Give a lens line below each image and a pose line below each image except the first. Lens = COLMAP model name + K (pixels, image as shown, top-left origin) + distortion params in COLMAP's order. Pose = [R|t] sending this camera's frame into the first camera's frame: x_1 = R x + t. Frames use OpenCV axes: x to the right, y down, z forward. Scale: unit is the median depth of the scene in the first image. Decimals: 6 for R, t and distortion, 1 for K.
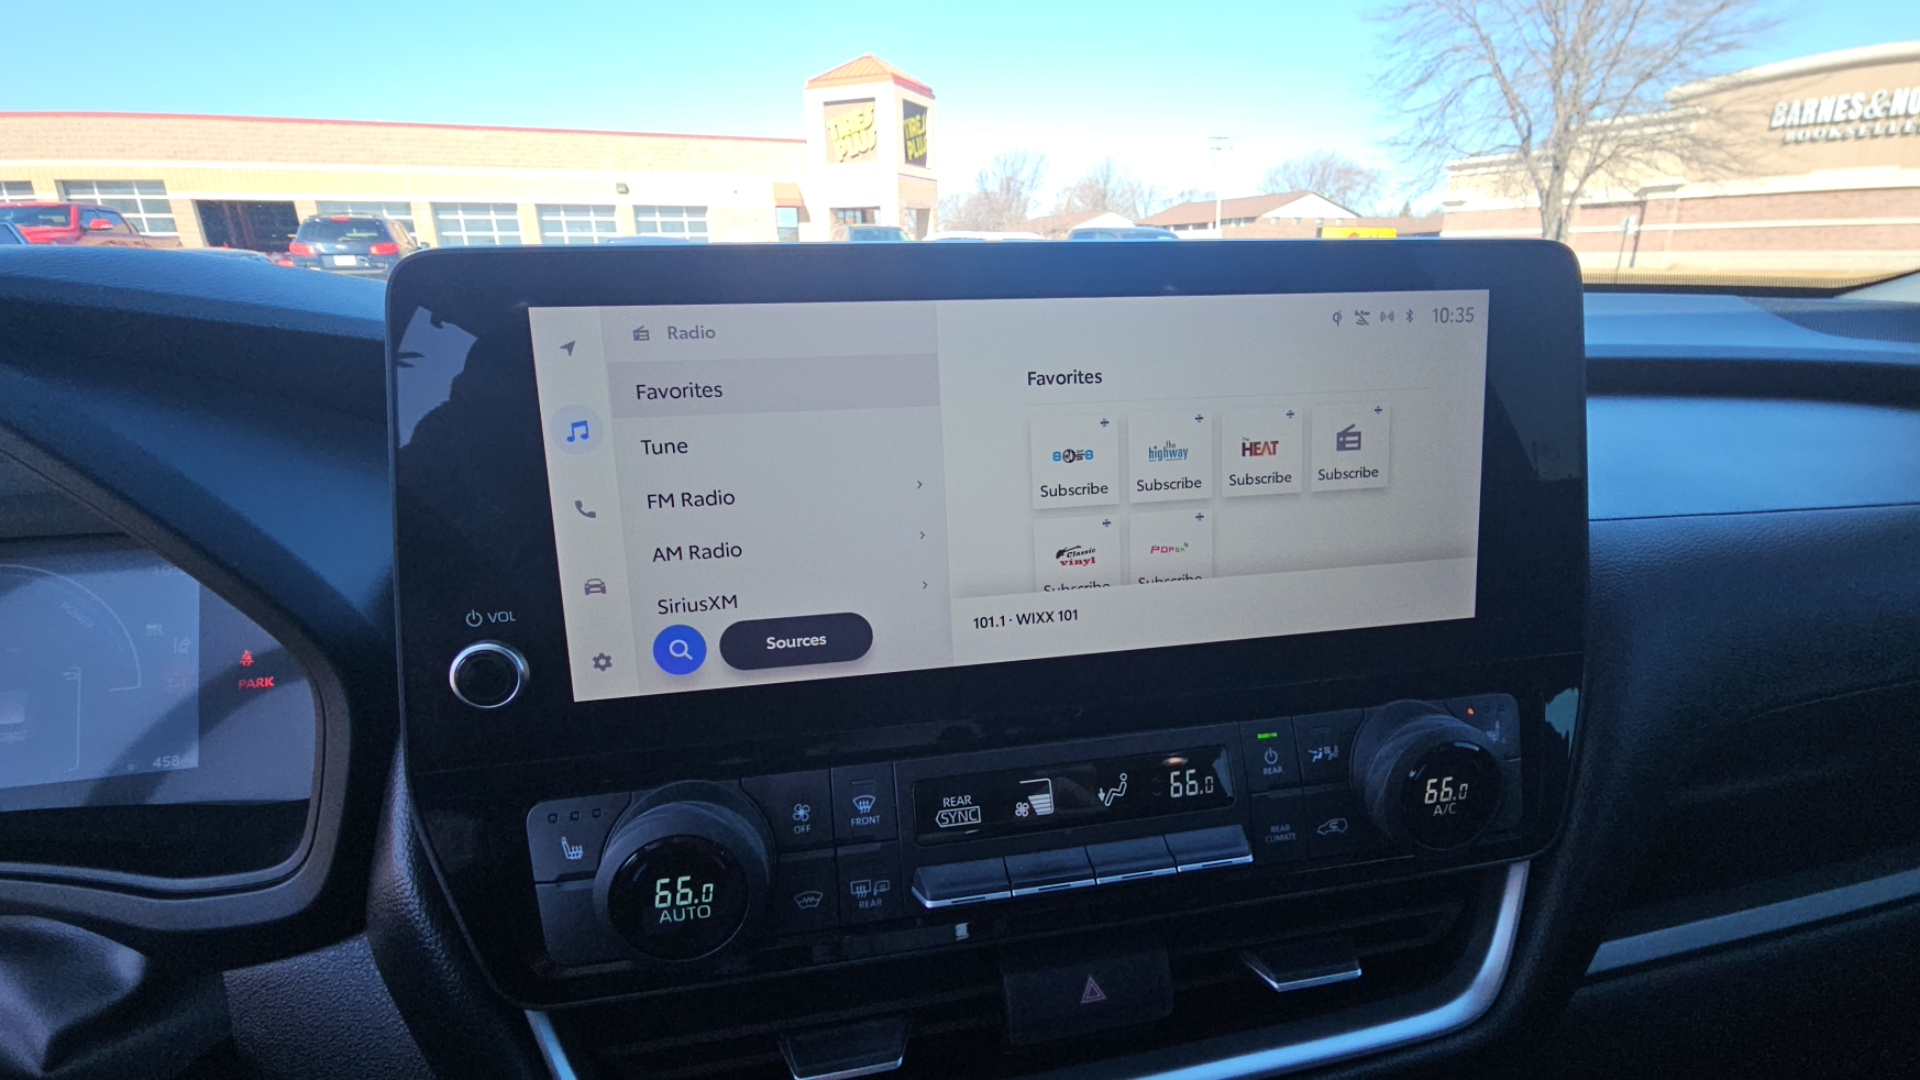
lens RADIAL K [[860.3, 0, 978.3], [0, 860.3, 540.3], [0, 0, 1]] dist [0.005511, -0.007171]
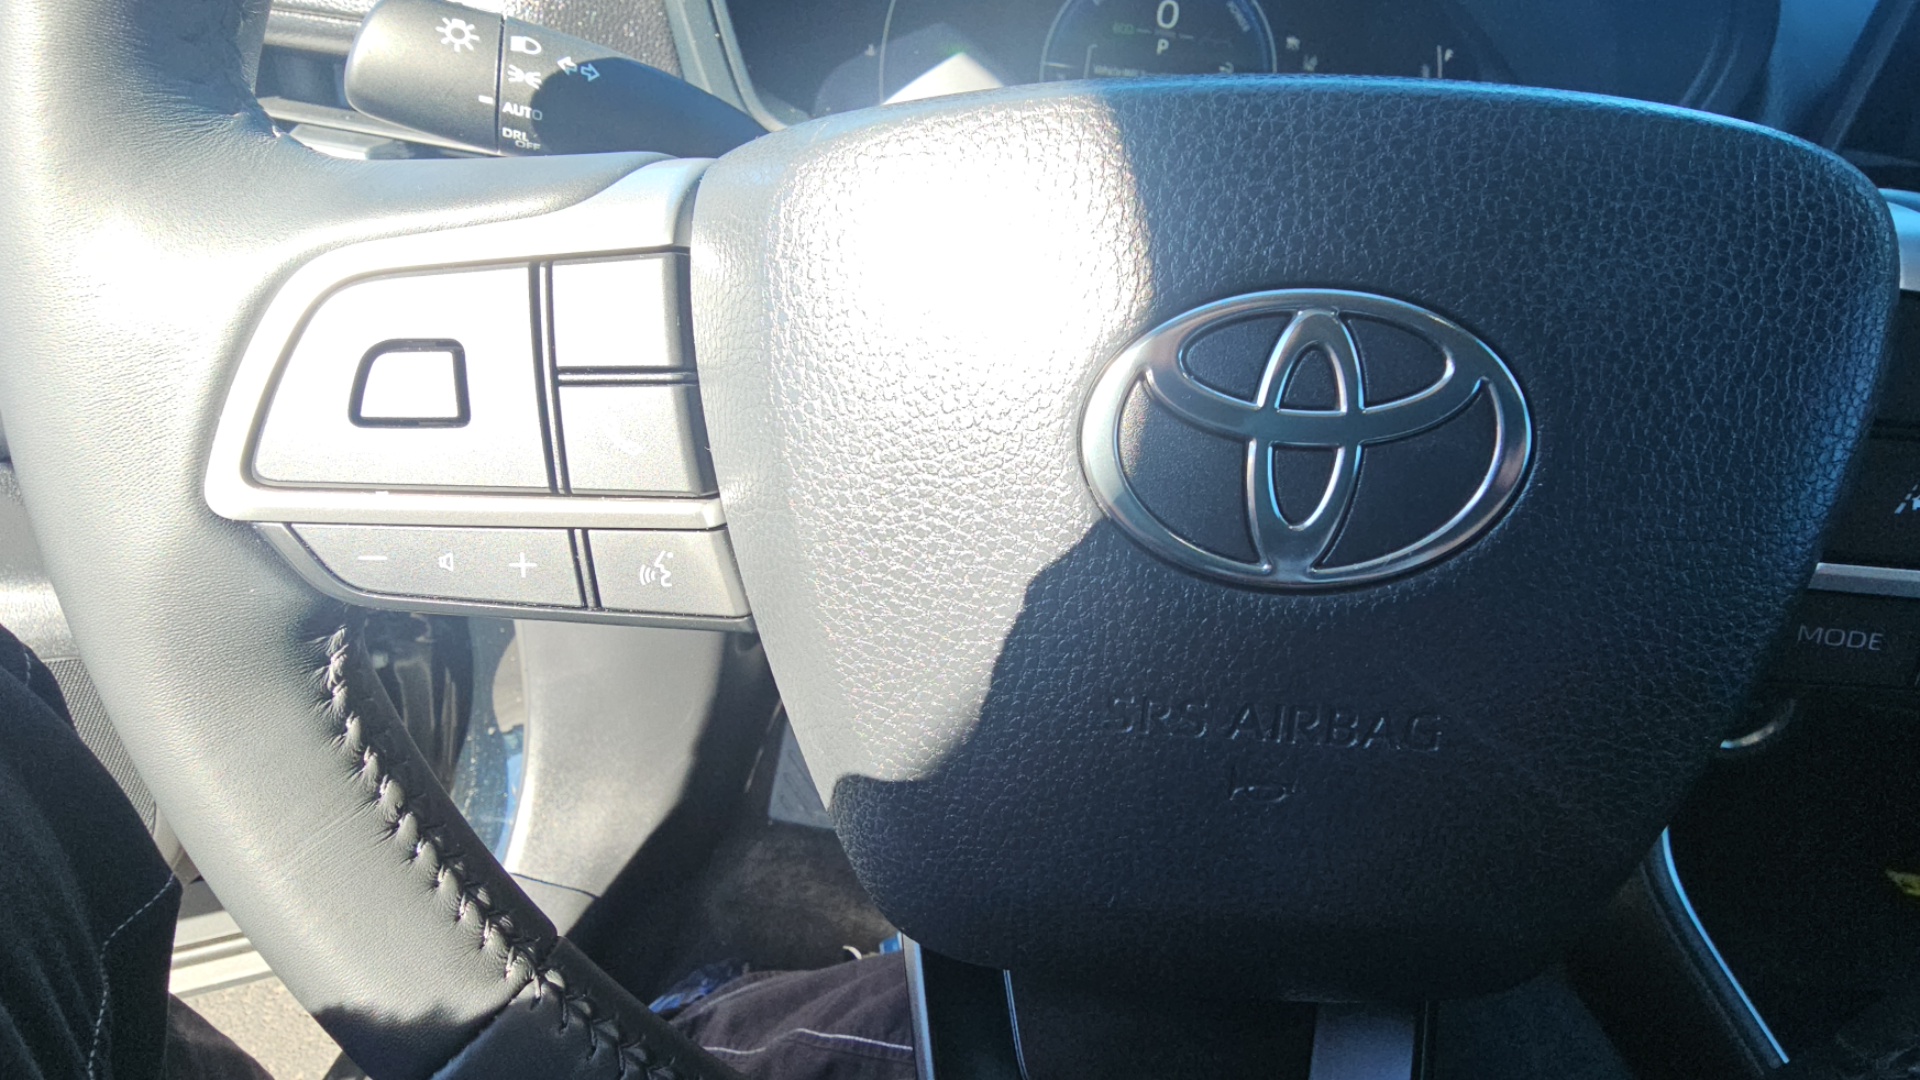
lens RADIAL K [[866.4, 0, 980.3], [0, 866.4, 535.7], [0, 0, 1]] dist [0.005033, -0.000158]
pose [[0.943548, 0.274641, -0.185173, -0.970454], [-0.211573, 0.929846, 0.301038, 0.456998], [0.254860, -0.244866, 0.935461, -0.343807]]
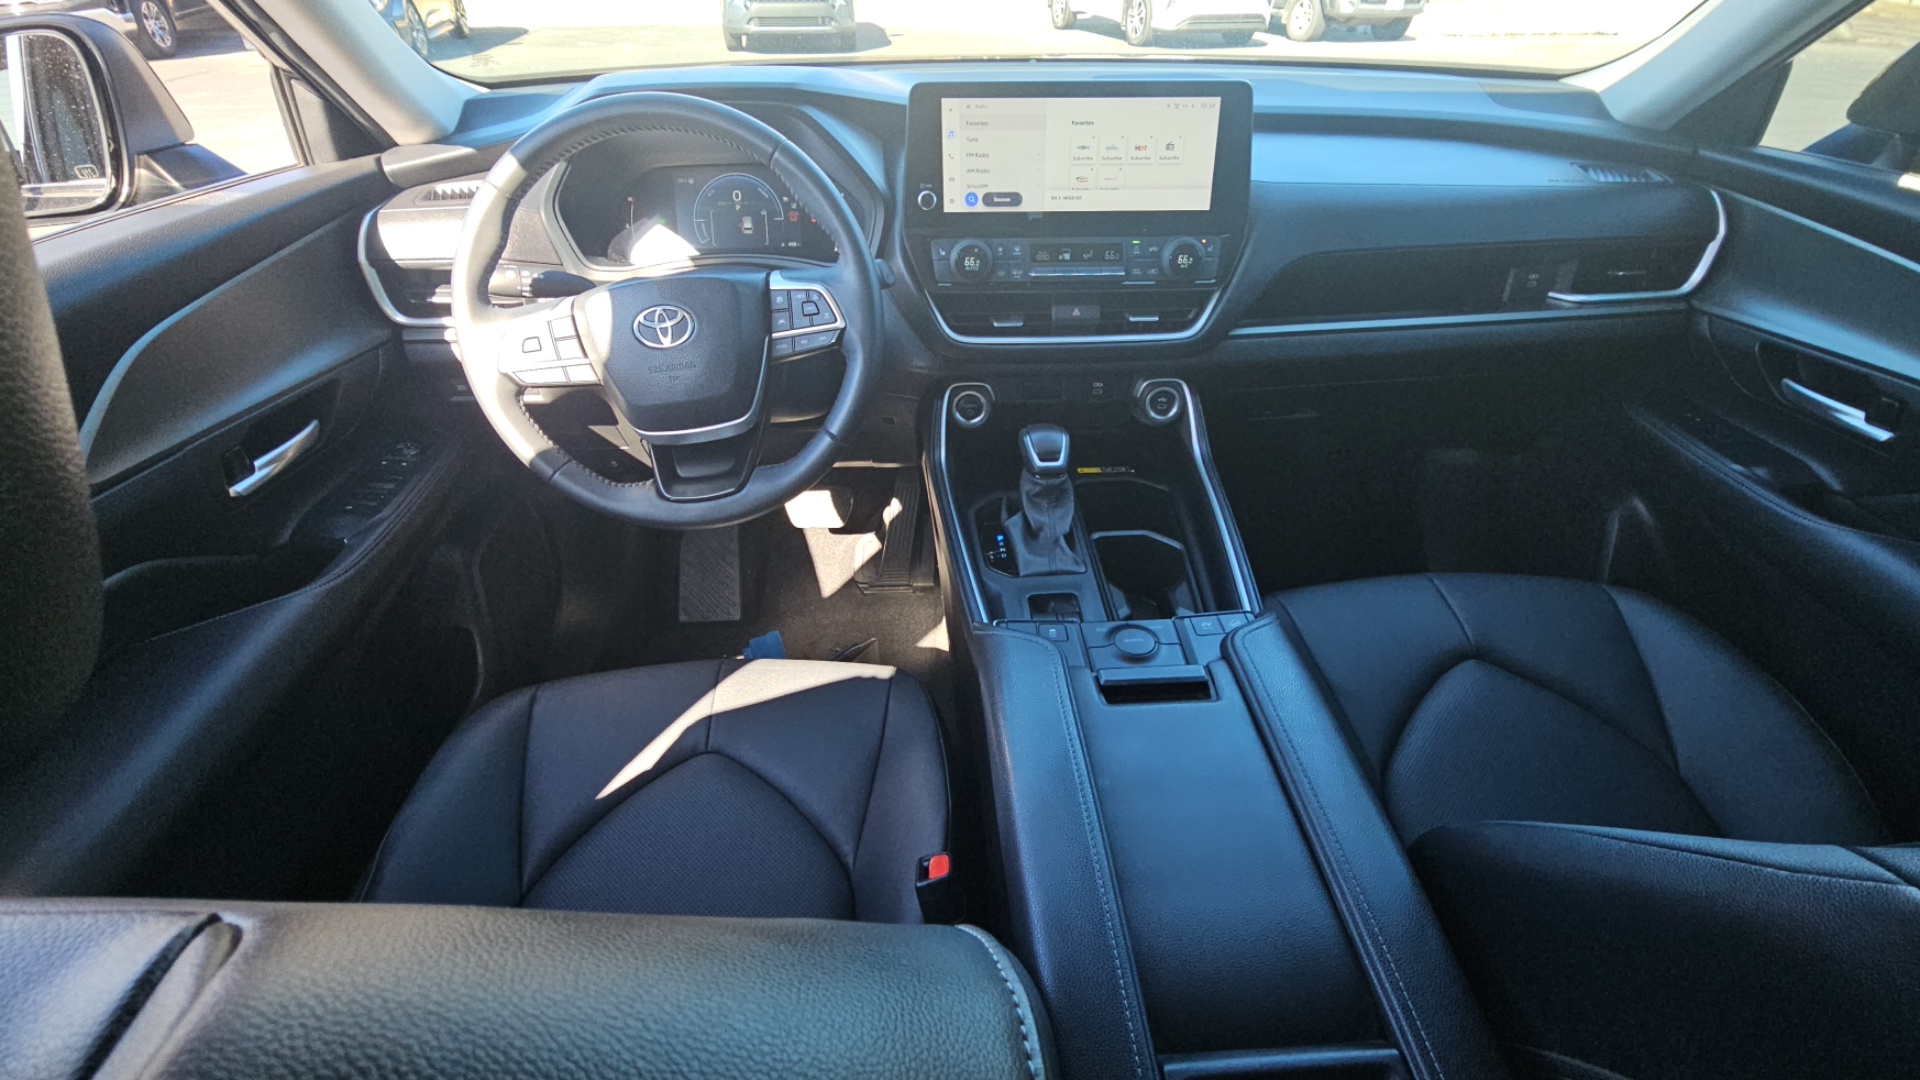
lens RADIAL K [[855.2, 0, 979.4], [0, 855.2, 546.5], [0, 0, 1]] dist [0.002504, -0.001950]
pose [[0.989321, 0.094914, -0.110609, 0.177699], [-0.056936, 0.950269, 0.306181, 0.309614], [0.134169, -0.296614, 0.945526, -2.176071]]
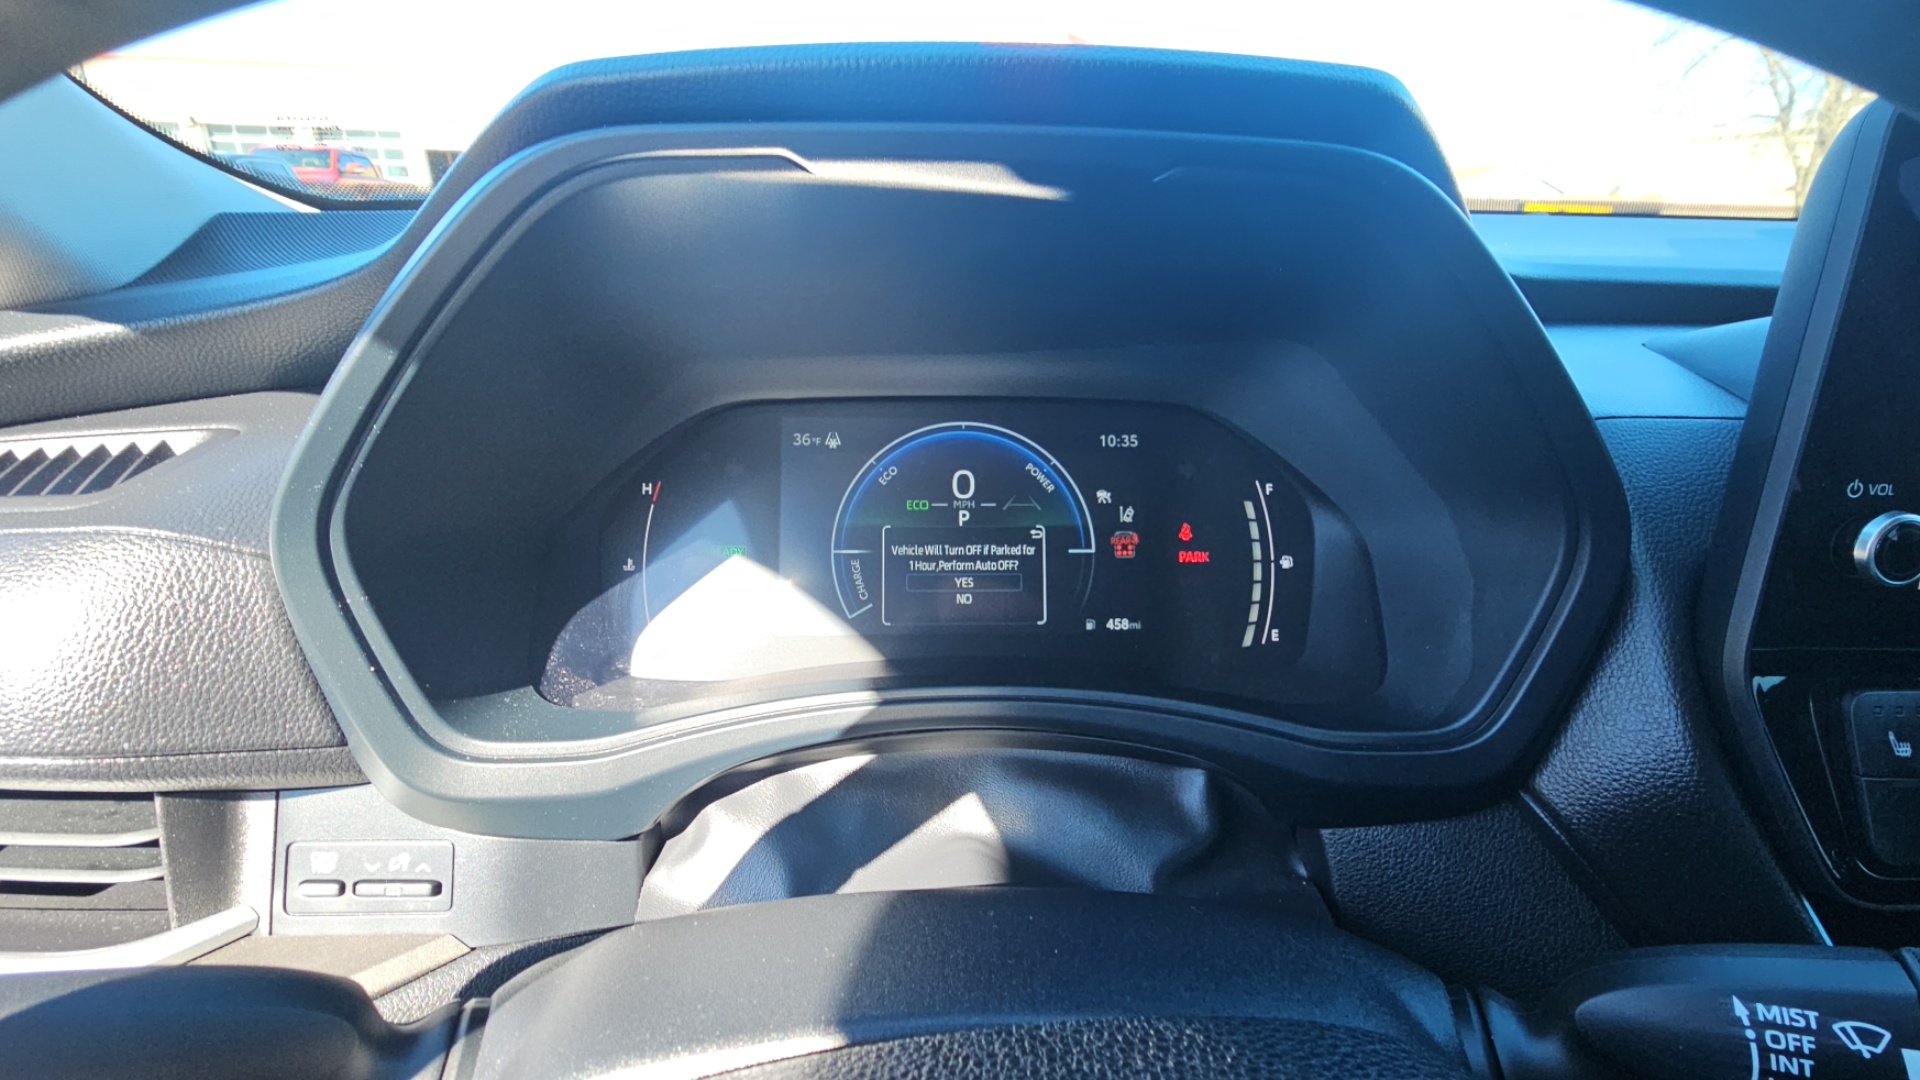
lens RADIAL K [[855.1, 0, 982.4], [0, 855.1, 545.7], [0, 0, 1]] dist [0.021318, -0.014828]
pose [[0.986441, 0.083729, -0.141150, -0.965826], [-0.077964, 0.995899, 0.045898, 0.127971], [0.144414, -0.034271, 0.988924, -0.042784]]
